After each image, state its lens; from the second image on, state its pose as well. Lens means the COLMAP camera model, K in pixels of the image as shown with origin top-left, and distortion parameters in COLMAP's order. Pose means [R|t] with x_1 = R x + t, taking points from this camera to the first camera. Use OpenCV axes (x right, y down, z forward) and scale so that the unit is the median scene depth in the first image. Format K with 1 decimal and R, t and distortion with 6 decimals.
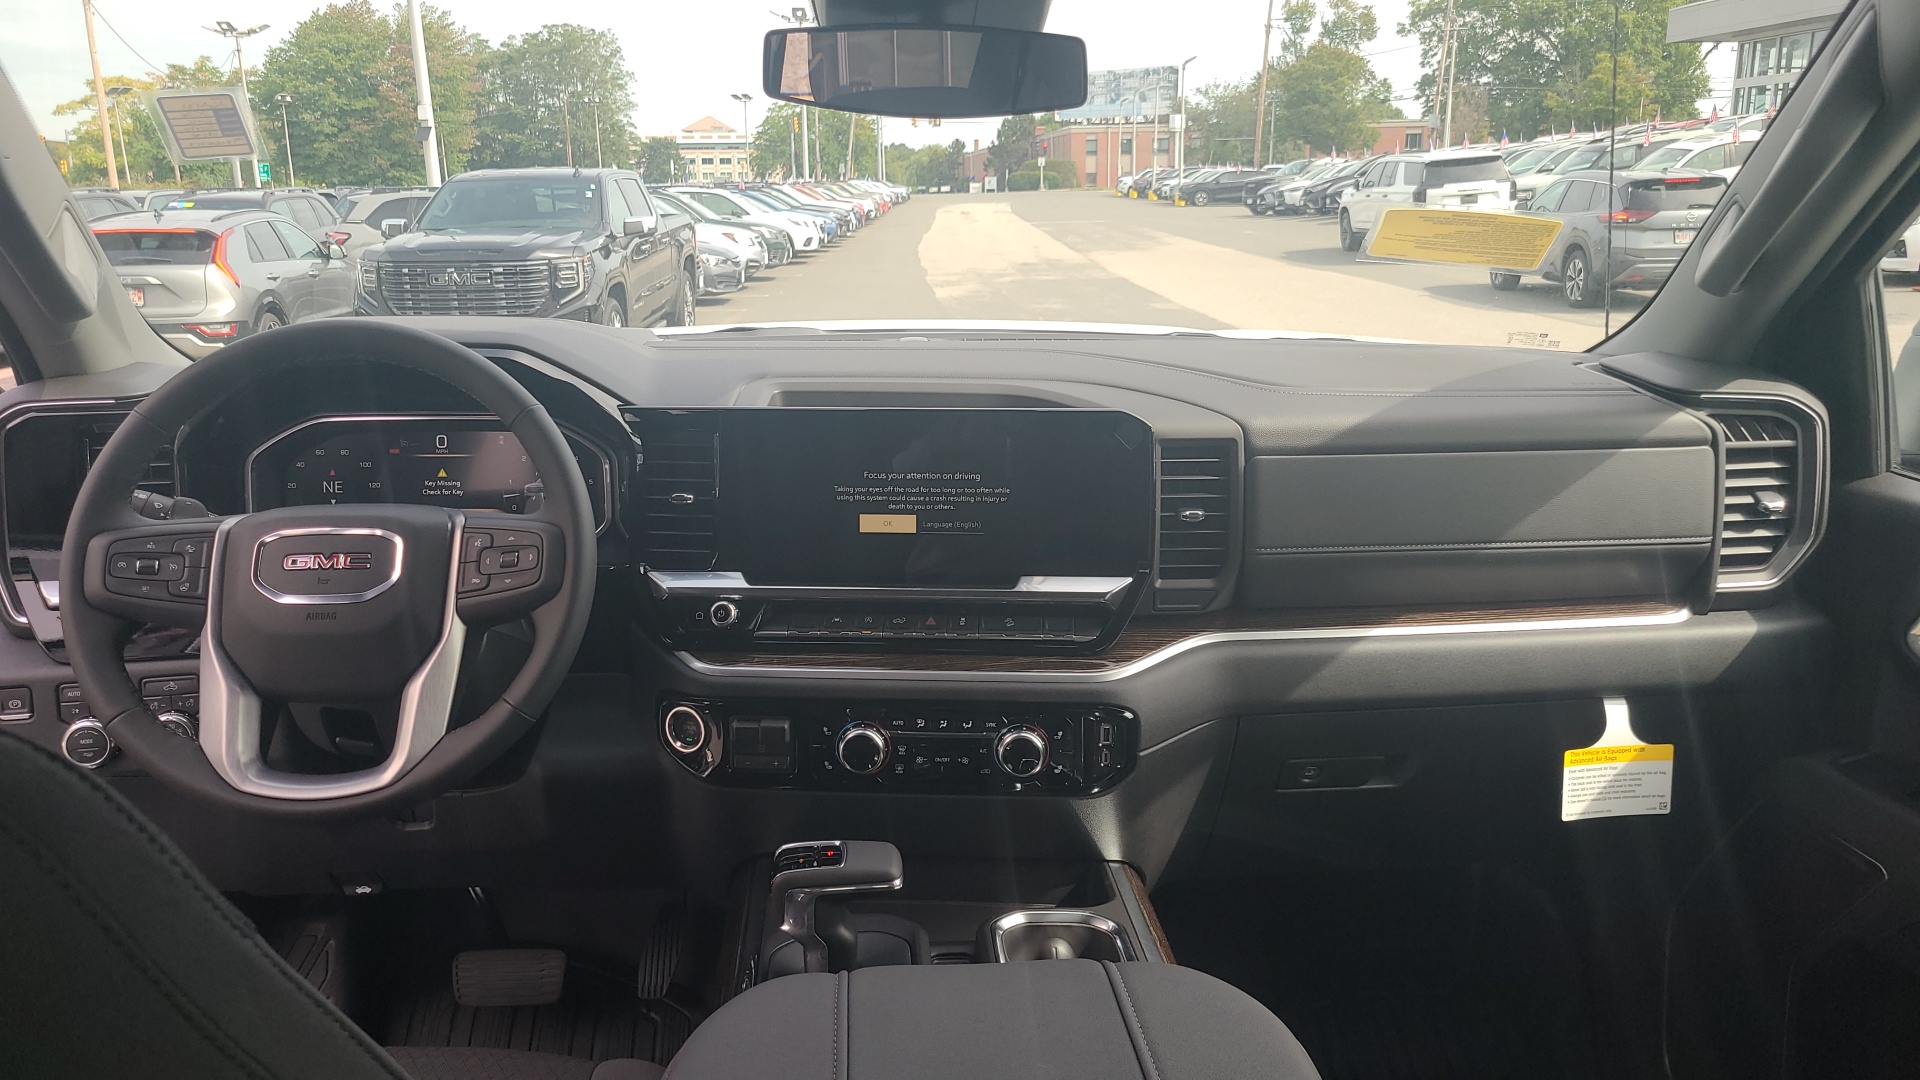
lens RADIAL K [[1430.5, 0, 943.6], [0, 1430.5, 513.3], [0, 0, 1]] dist [0.068068, -0.062118]
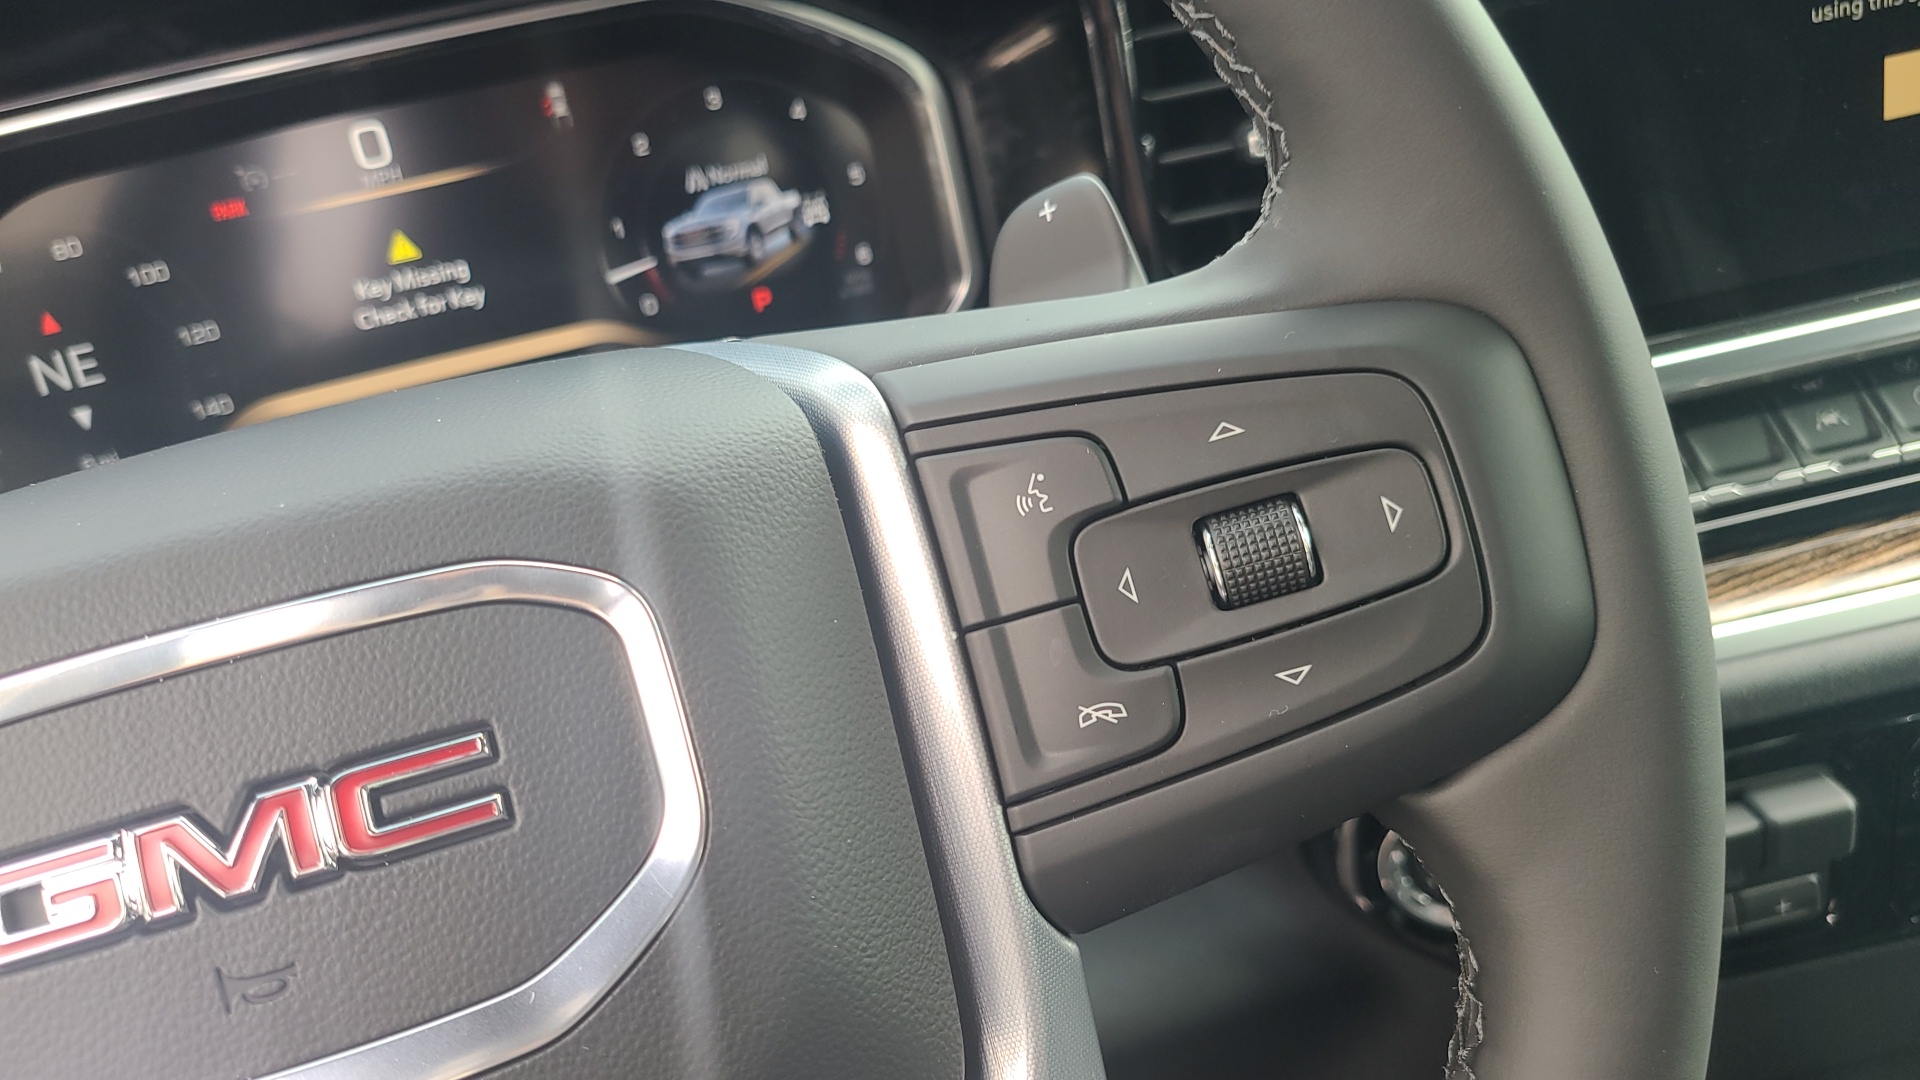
lens RADIAL K [[1498.4, 0, 927.0], [0, 1498.4, 544.2], [0, 0, 1]] dist [-0.003891, -0.005488]
pose [[0.967618, -0.235278, 0.091435, -0.357150], [0.211218, 0.953028, 0.217081, -0.016742], [-0.138214, -0.190739, 0.971862, 0.830173]]
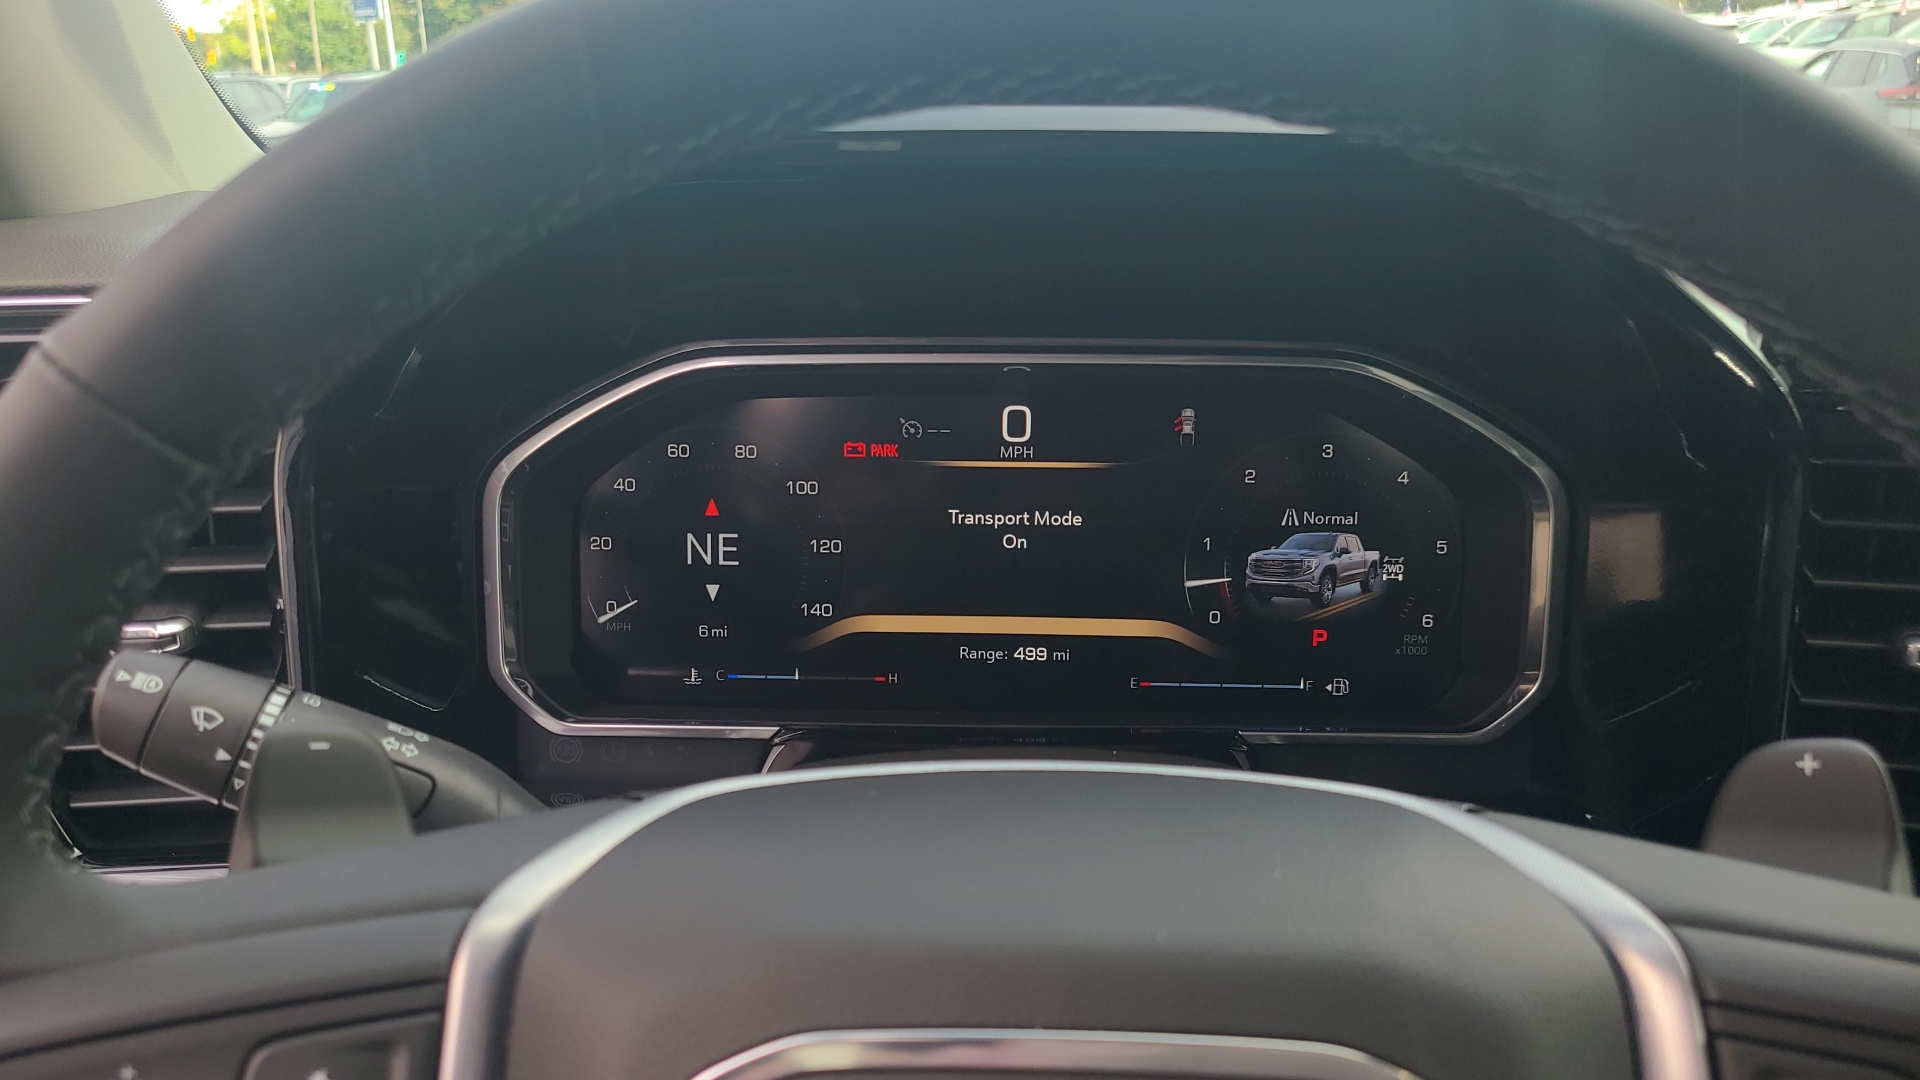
lens RADIAL K [[1457.2, 0, 915.7], [0, 1457.2, 552.5], [0, 0, 1]] dist [0.033913, -0.009740]
pose [[0.994356, 0.028380, -0.102234, -0.423745], [-0.018755, 0.995405, 0.093902, -0.064849], [0.104429, -0.091454, 0.990319, 0.821923]]
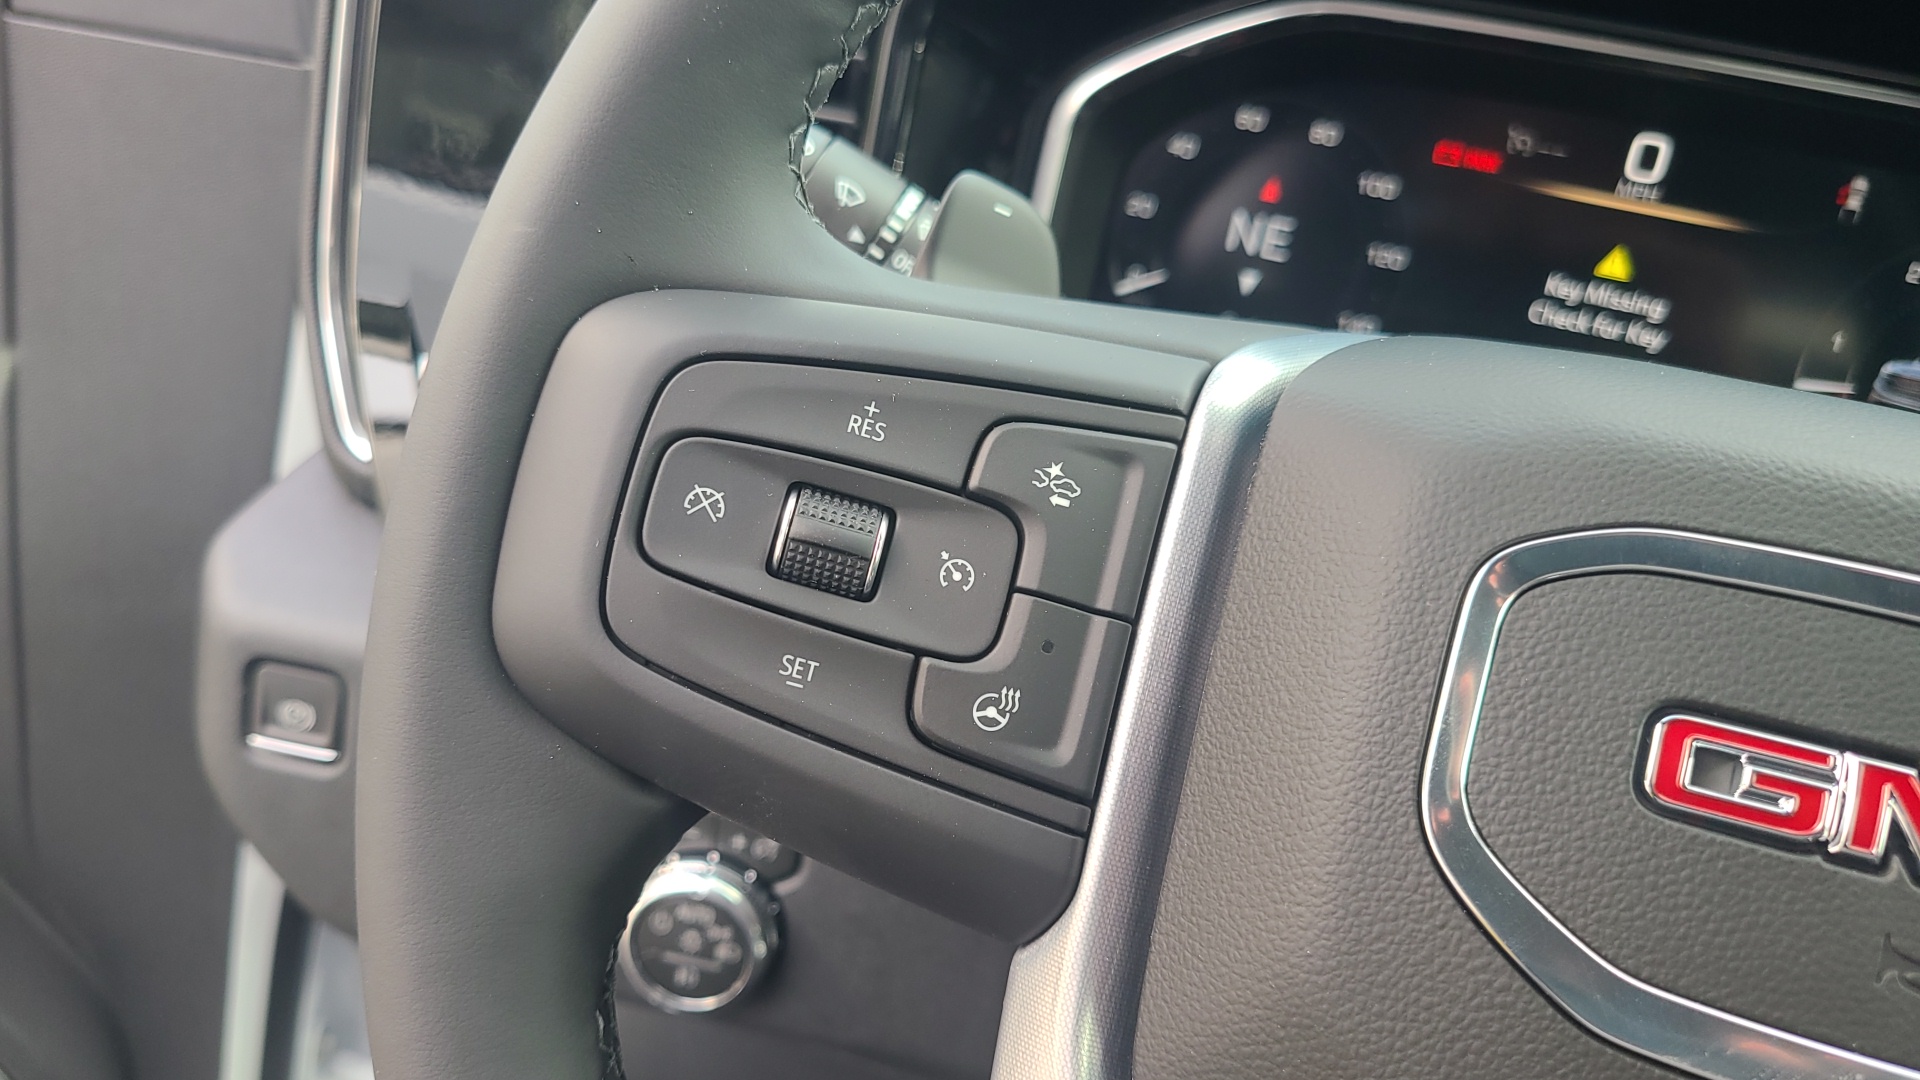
lens RADIAL K [[1498.4, 0, 927.0], [0, 1498.4, 544.2], [0, 0, 1]] dist [-0.003891, -0.005488]
pose [[0.926777, 0.265679, -0.265515, -0.483125], [-0.220079, 0.956930, 0.189339, 0.000614], [0.304383, -0.117041, 0.945332, 0.822764]]
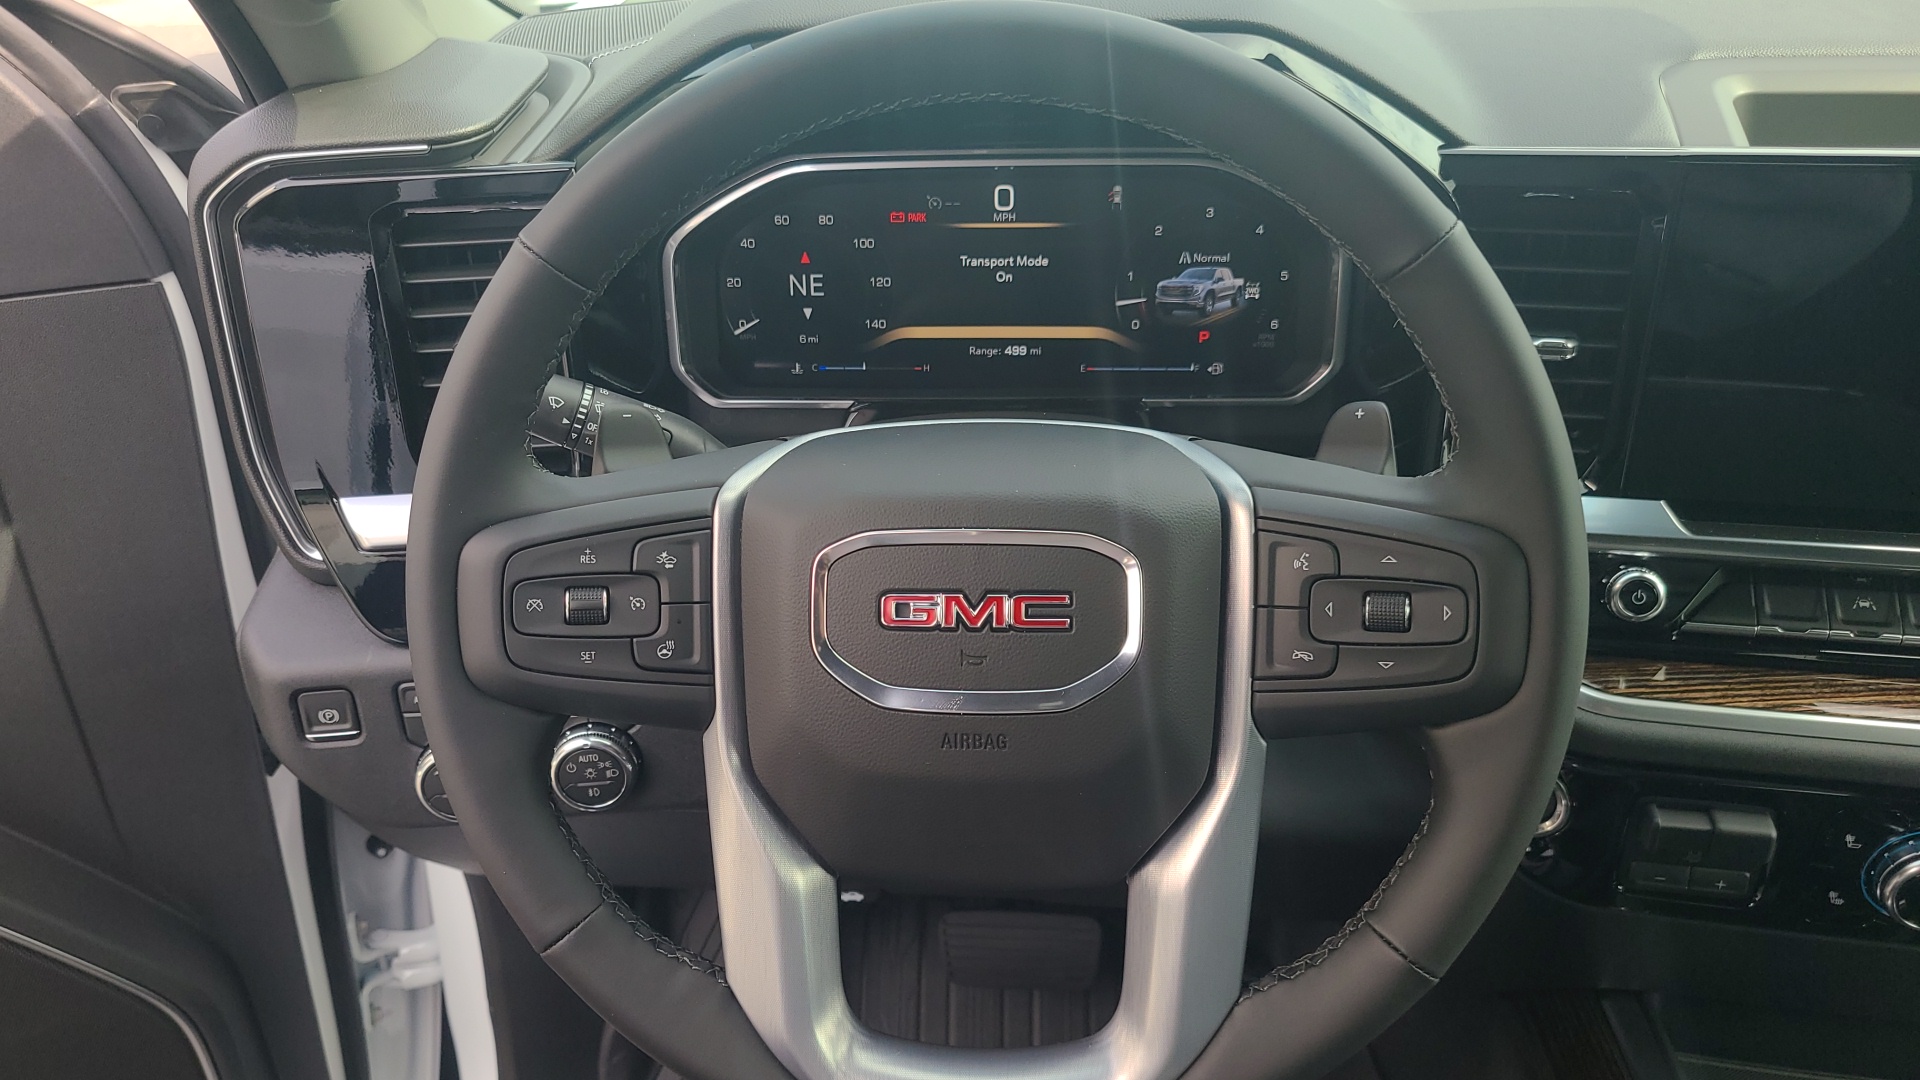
lens RADIAL K [[1463.7, 0, 929.9], [0, 1463.7, 536.4], [0, 0, 1]] dist [0.022465, -0.003391]
pose [[0.989950, 0.038896, -0.135965, -0.376668], [0.004848, 0.951532, 0.307510, -0.121050], [0.141336, -0.305079, 0.941781, 0.585703]]
